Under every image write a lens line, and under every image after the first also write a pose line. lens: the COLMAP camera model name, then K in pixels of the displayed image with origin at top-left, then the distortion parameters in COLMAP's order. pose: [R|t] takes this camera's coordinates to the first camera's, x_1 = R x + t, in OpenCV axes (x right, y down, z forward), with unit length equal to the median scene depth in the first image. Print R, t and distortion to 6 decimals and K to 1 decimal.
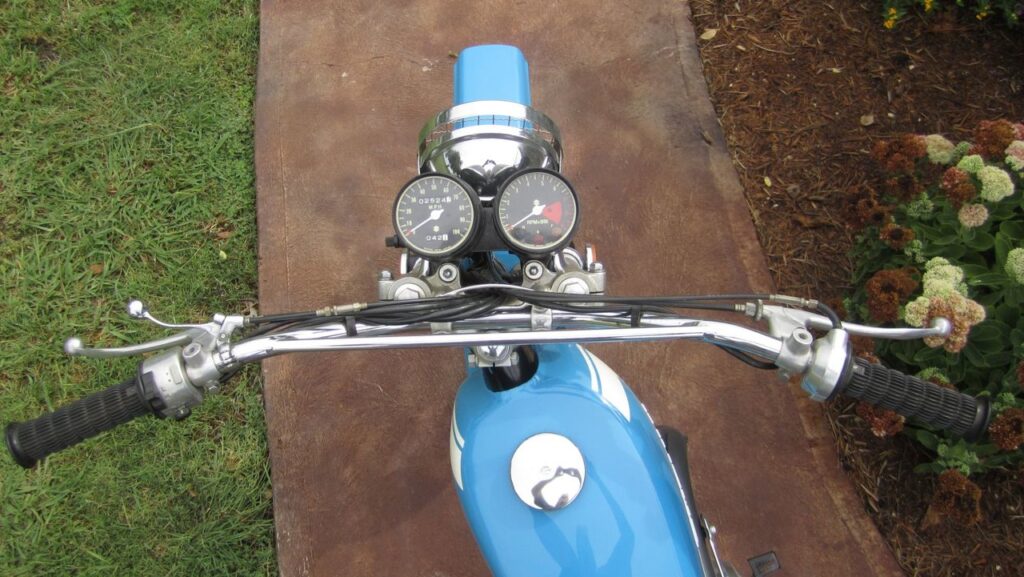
lens RADIAL K [[841.9, 0, 511.9], [0, 841.9, 292.6], [0, 0, 1]] dist [-0.075098, 0.040651]
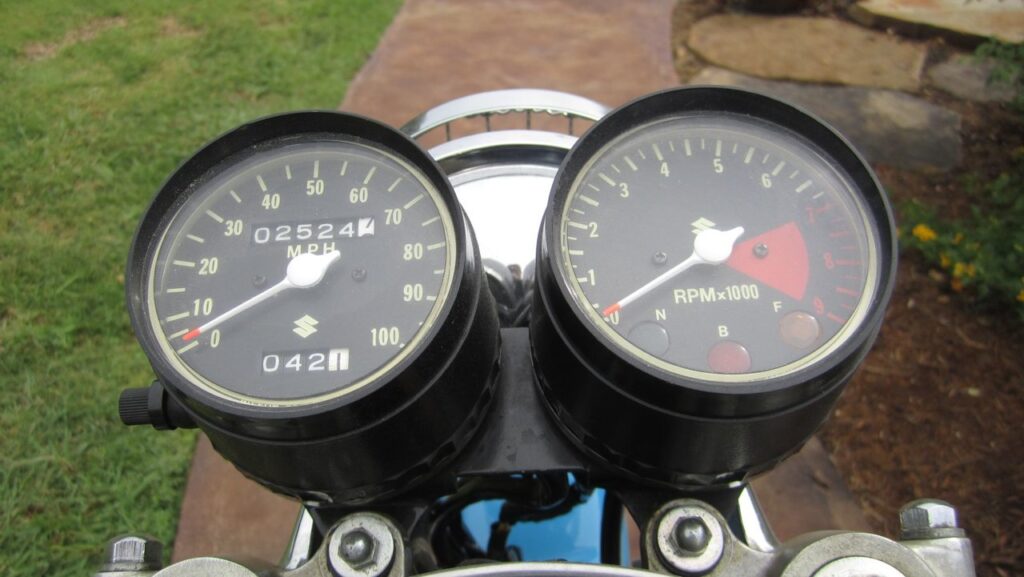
lens RADIAL K [[841.9, 0, 509.1], [0, 841.9, 289.8], [0, 0, 1]] dist [-0.075098, 0.040651]
pose [[0.999543, -0.007250, -0.029332, -0.008720], [-0.007652, 0.878395, -0.477874, 0.012260], [0.029229, 0.477880, 0.877939, 0.298701]]
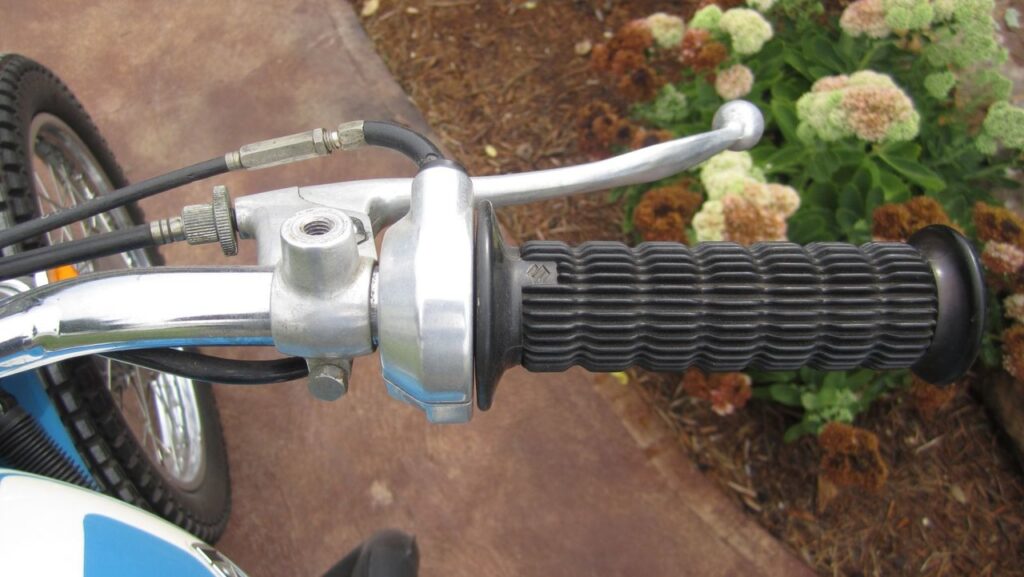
lens RADIAL K [[841.9, 0, 514.1], [0, 841.9, 289.6], [0, 0, 1]] dist [-0.075098, 0.040651]
pose [[0.925047, -0.314036, 0.213704, 0.115520], [0.331711, 0.941966, -0.051646, 0.036909], [-0.185083, 0.118663, 0.975532, 0.239248]]
